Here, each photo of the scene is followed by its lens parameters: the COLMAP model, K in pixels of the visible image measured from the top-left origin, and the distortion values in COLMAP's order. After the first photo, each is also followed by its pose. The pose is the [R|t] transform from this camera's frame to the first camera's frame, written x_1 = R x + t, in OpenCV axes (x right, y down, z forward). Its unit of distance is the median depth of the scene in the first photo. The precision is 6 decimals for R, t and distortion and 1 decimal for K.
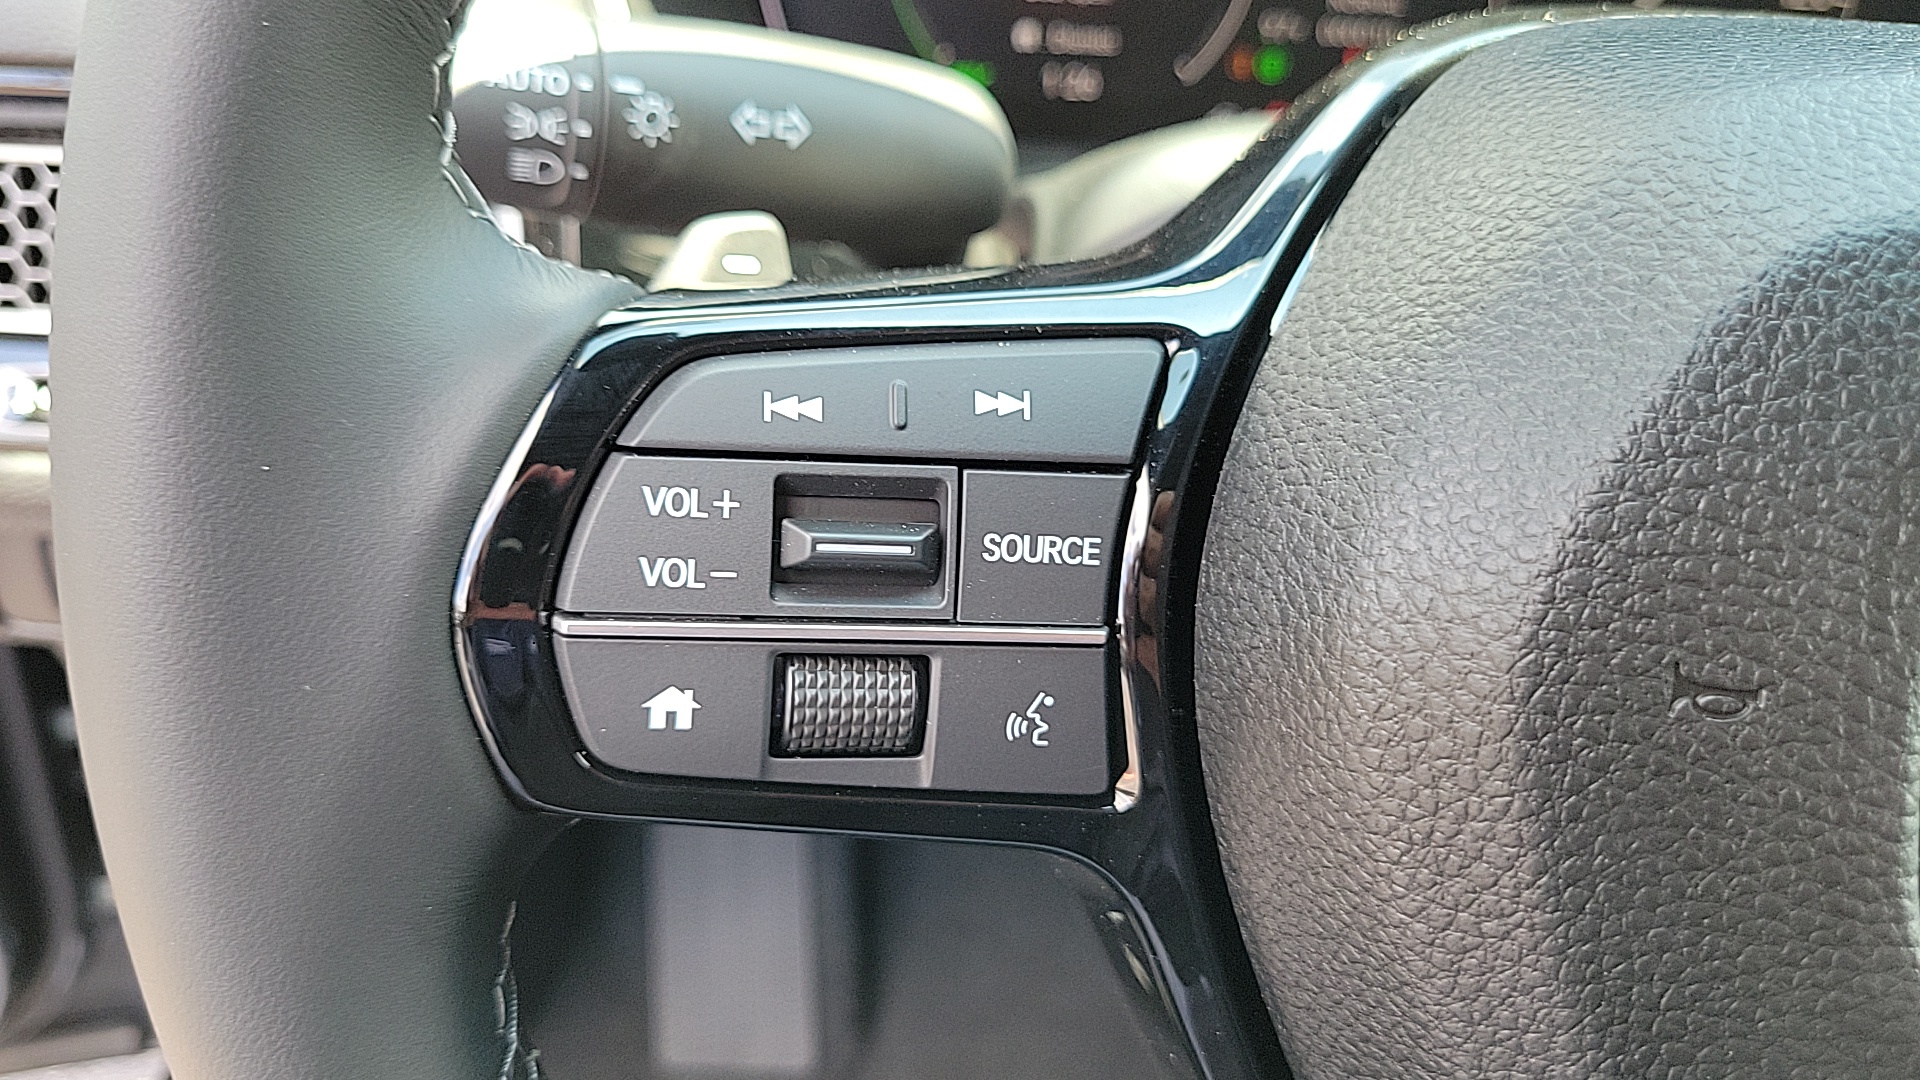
lens RADIAL K [[1549.8, 0, 960.0], [0, 1549.8, 540.0], [0, 0, 1]] dist [-0.047132, 0.001476]
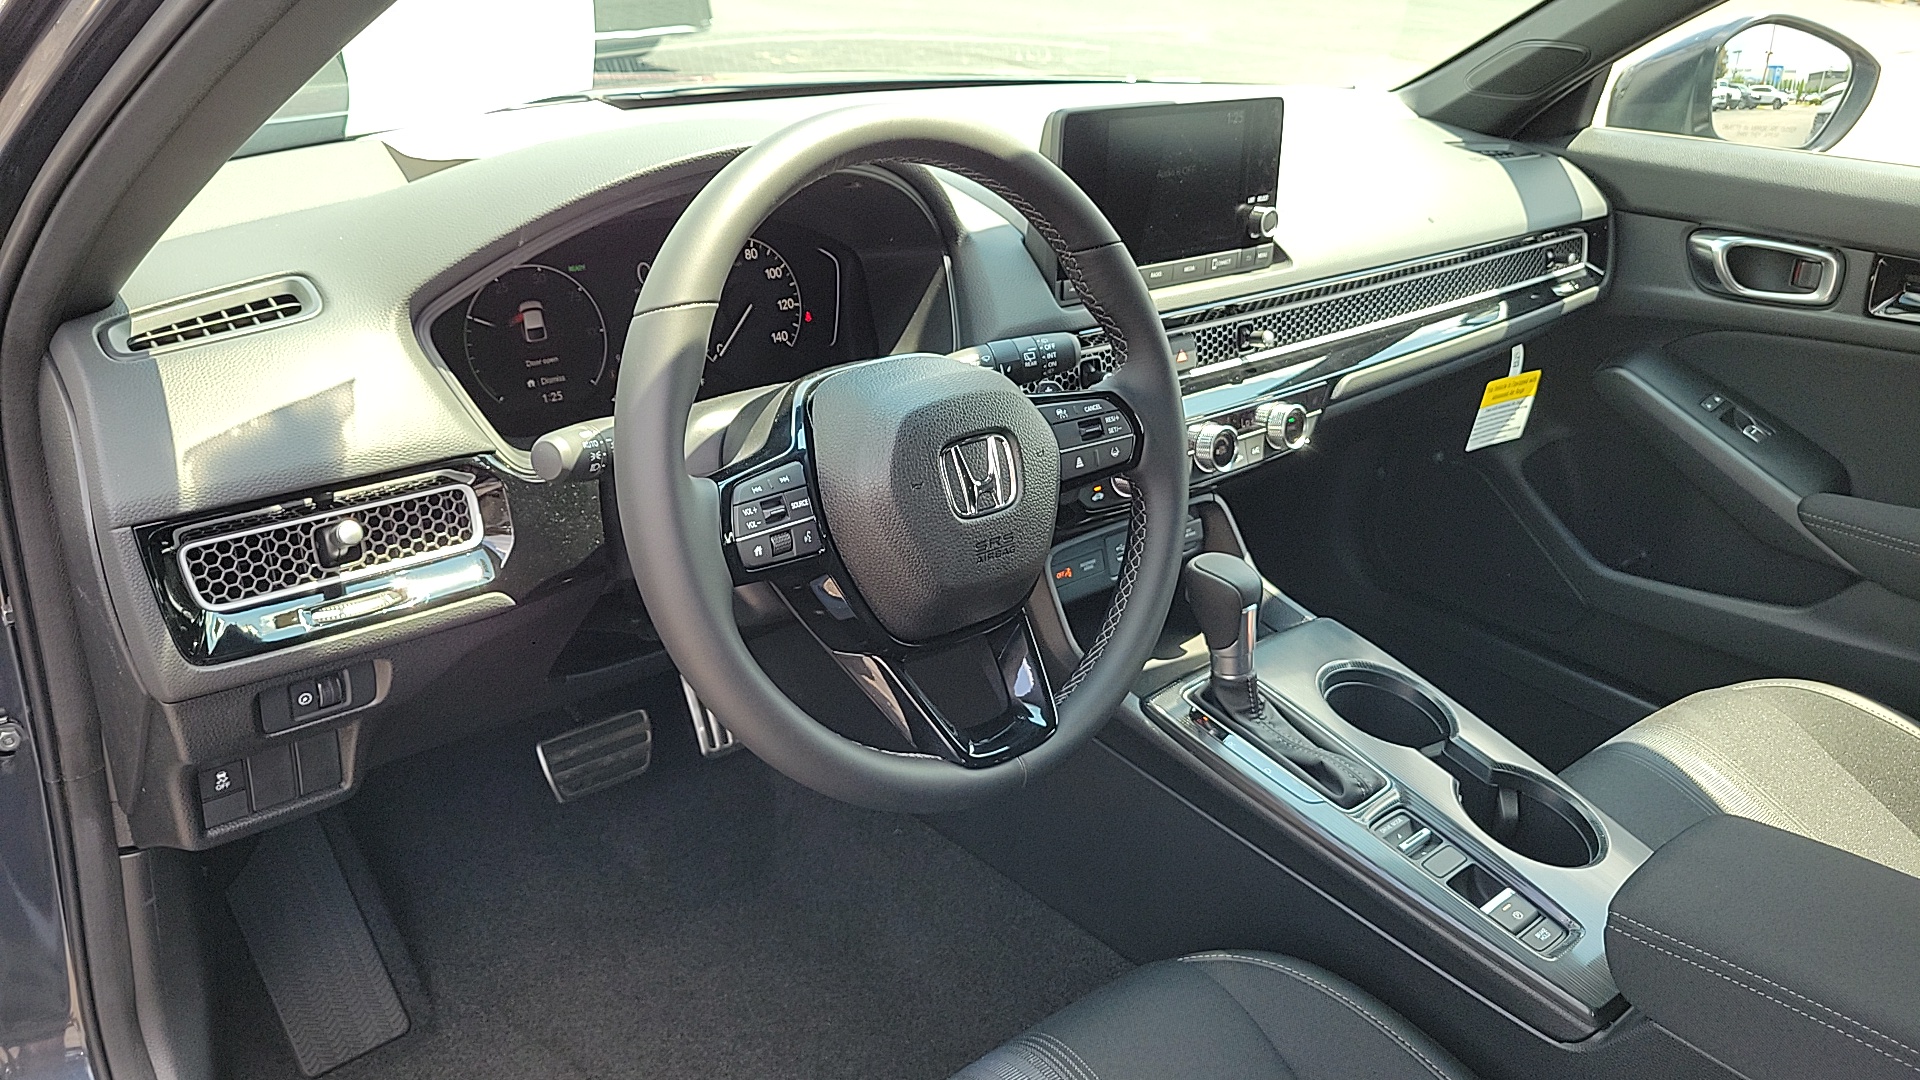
lens RADIAL K [[1454.8, 0, 931.5], [0, 1454.8, 524.0], [0, 0, 1]] dist [0.009710, 0.002580]
pose [[0.739985, -0.282557, 0.610397, -2.560190], [0.340197, 0.940079, 0.022748, 0.105593], [-0.580249, 0.190822, 0.791769, -3.025281]]
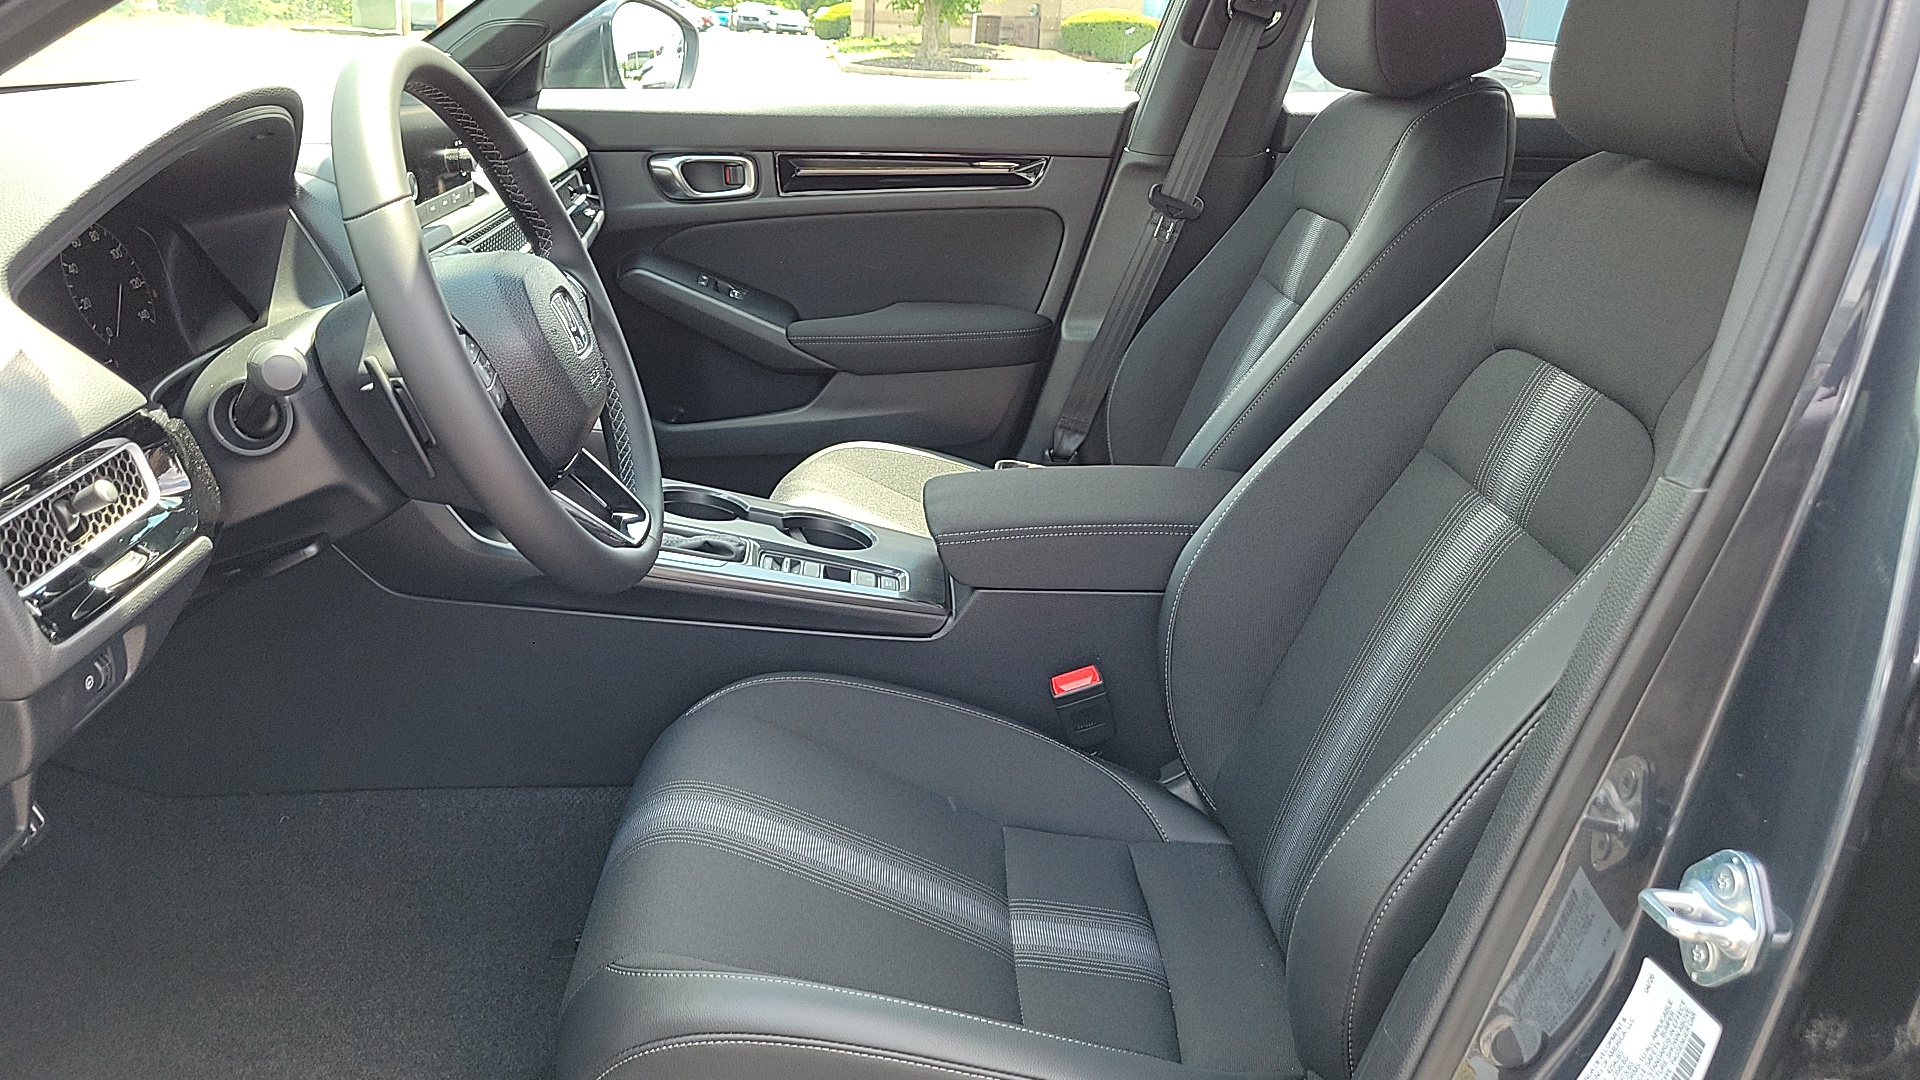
lens RADIAL K [[1450.9, 0, 931.2], [0, 1450.9, 519.3], [0, 0, 1]] dist [0.028259, -0.004121]
pose [[-0.061042, -0.387364, 0.919904, -5.594837], [0.493898, 0.789163, 0.365084, -0.749084], [-0.867375, 0.476624, 0.143146, -1.041880]]
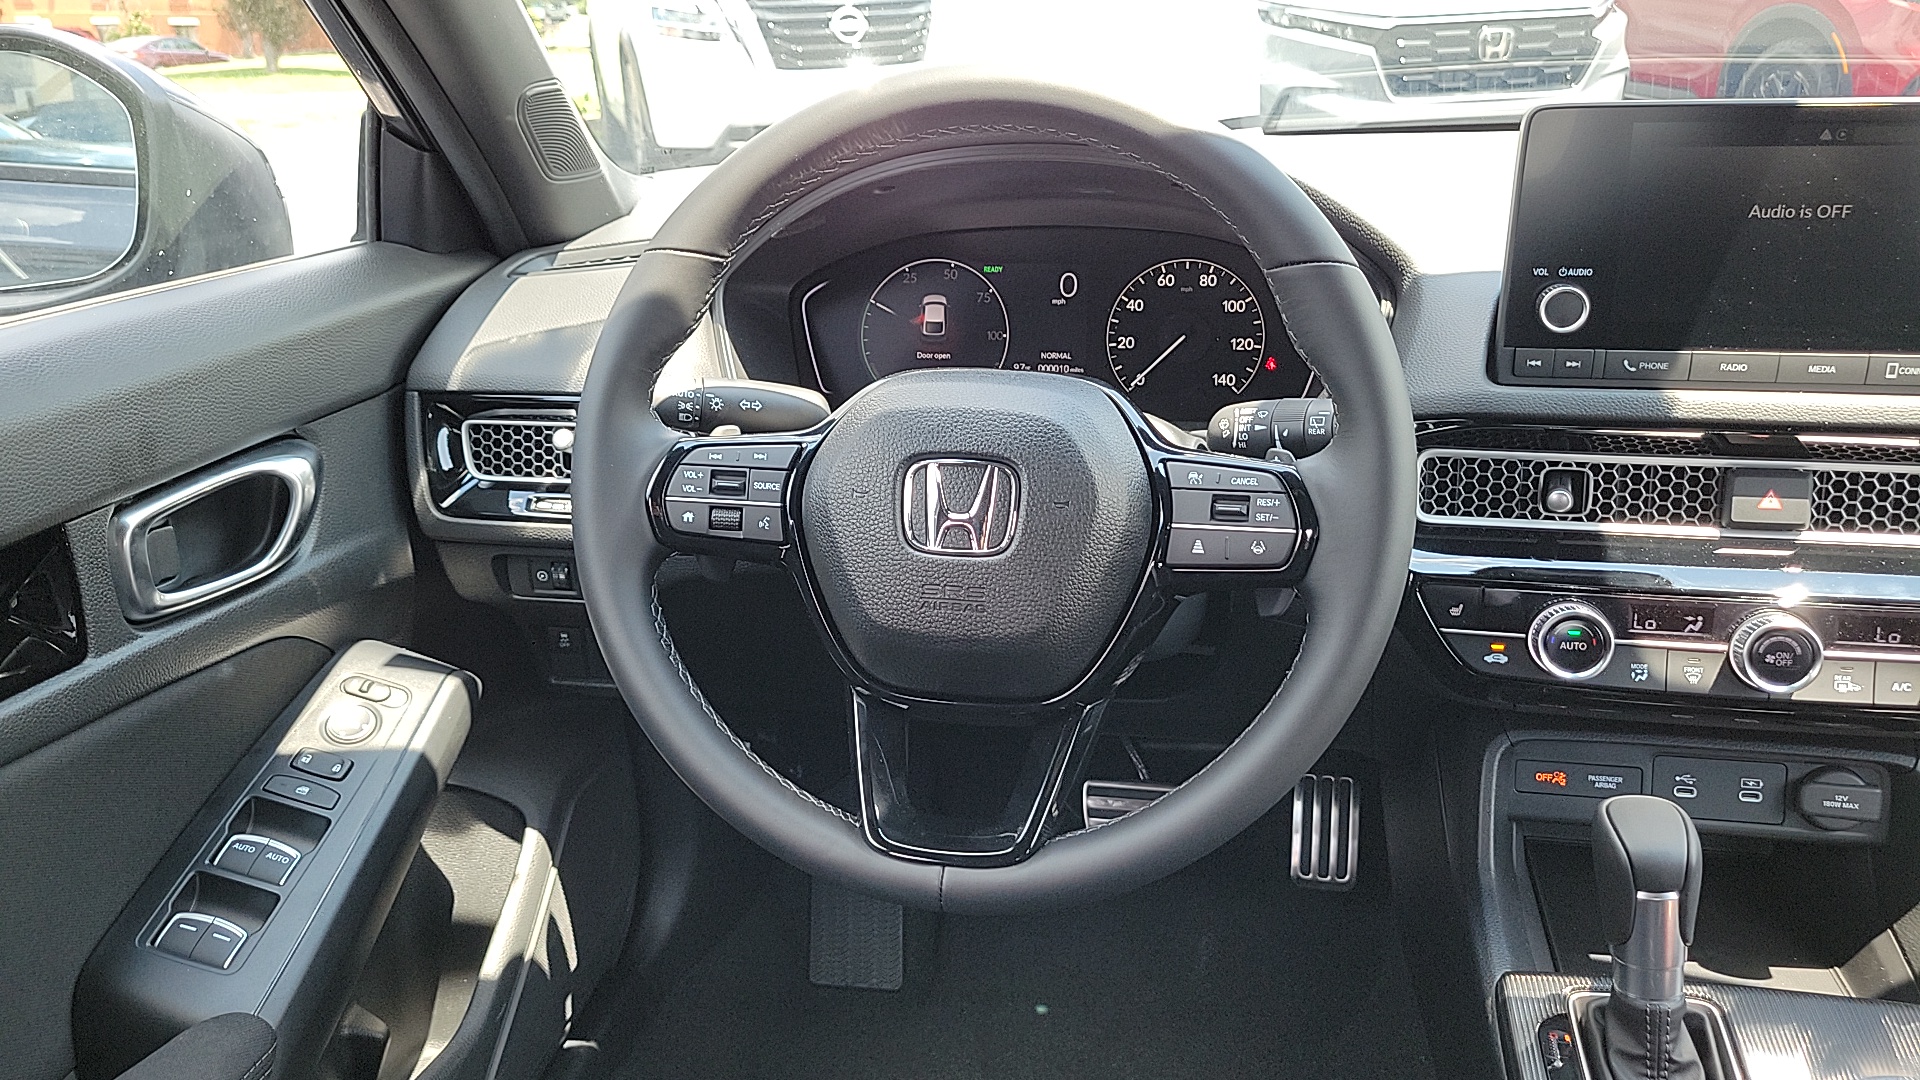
lens RADIAL K [[1455.4, 0, 952.9], [0, 1455.4, 548.1], [0, 0, 1]] dist [0.028760, -0.012461]
pose [[0.982160, -0.012582, -0.187624, 1.425668], [-0.023259, 0.981969, -0.187608, 1.001279], [0.186601, 0.188625, 0.964158, -3.106011]]
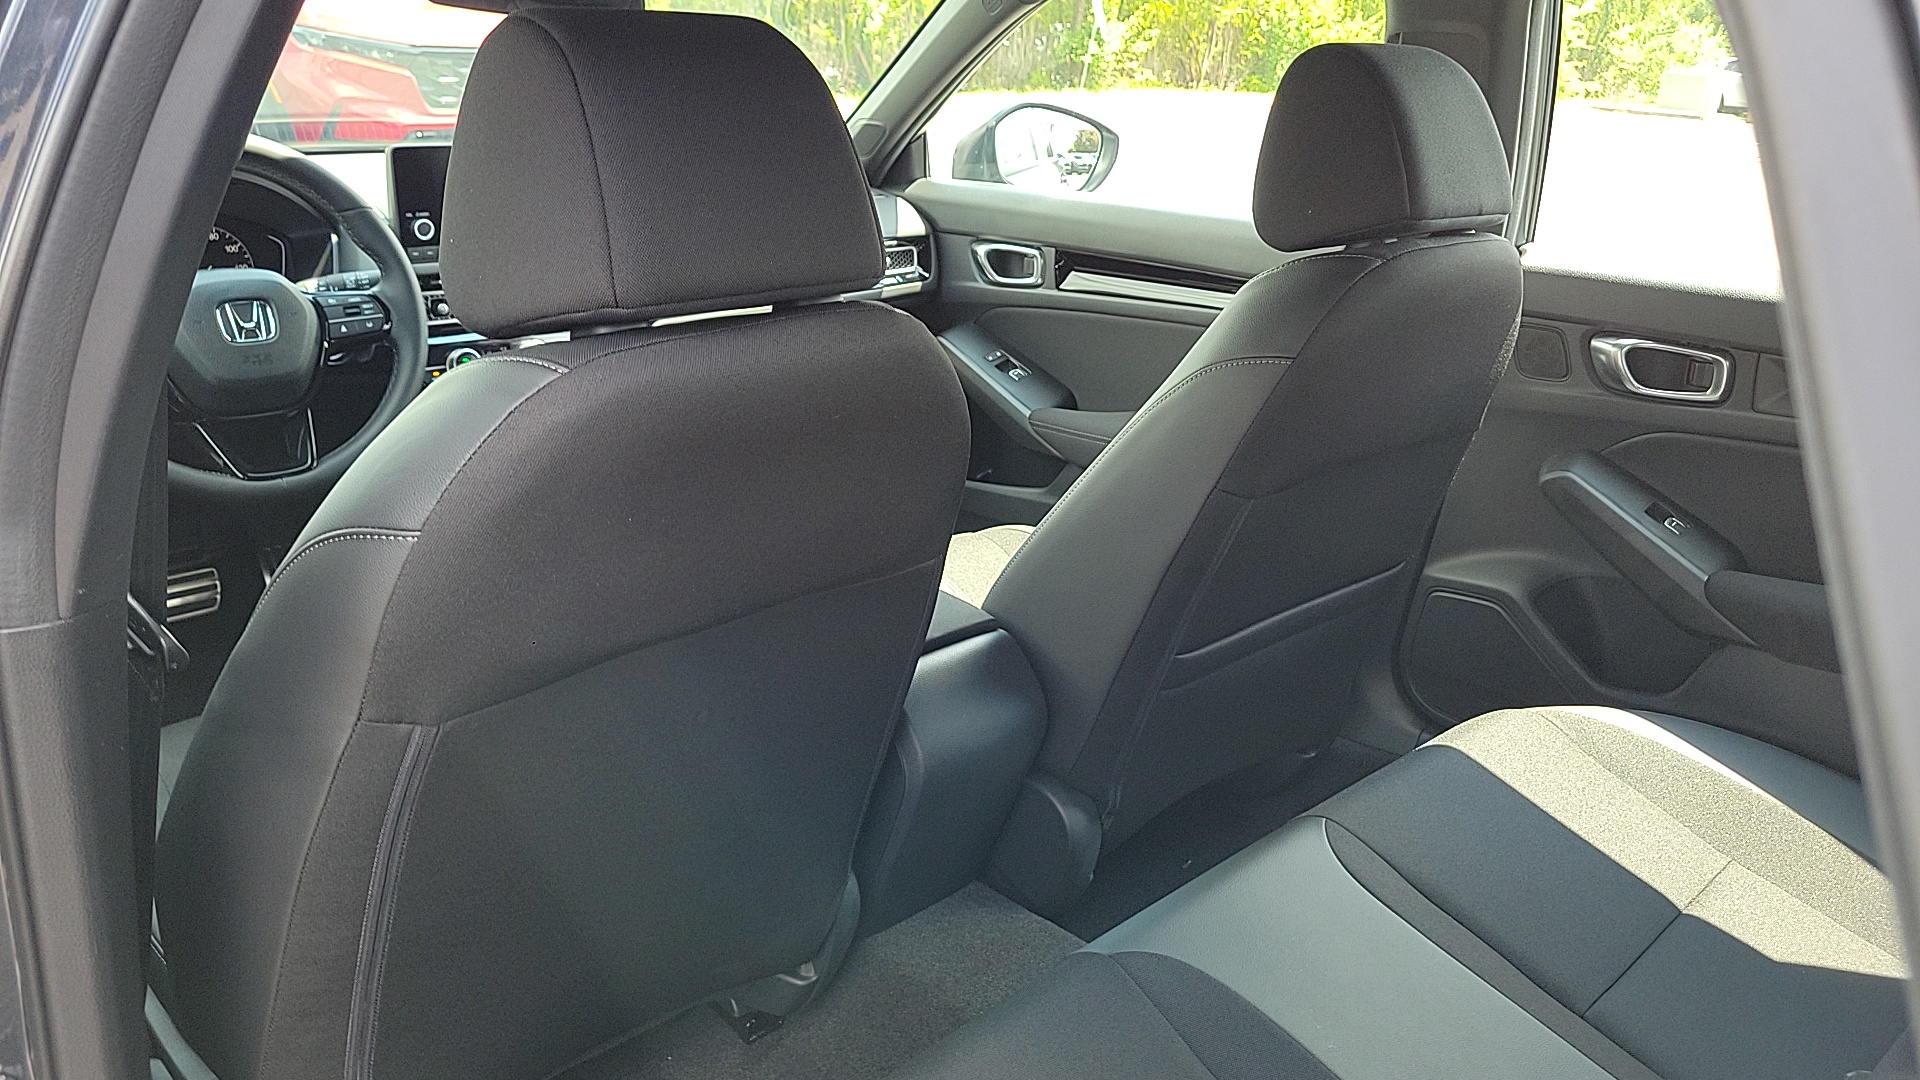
lens RADIAL K [[1466.5, 0, 1013.8], [0, 1466.5, 541.0], [0, 0, 1]] dist [0.005329, 0.001083]
pose [[0.676034, -0.262679, 0.688461, -2.909463], [0.376117, 0.926437, -0.015851, 3.467098], [-0.633652, 0.269657, 0.725100, -8.877353]]
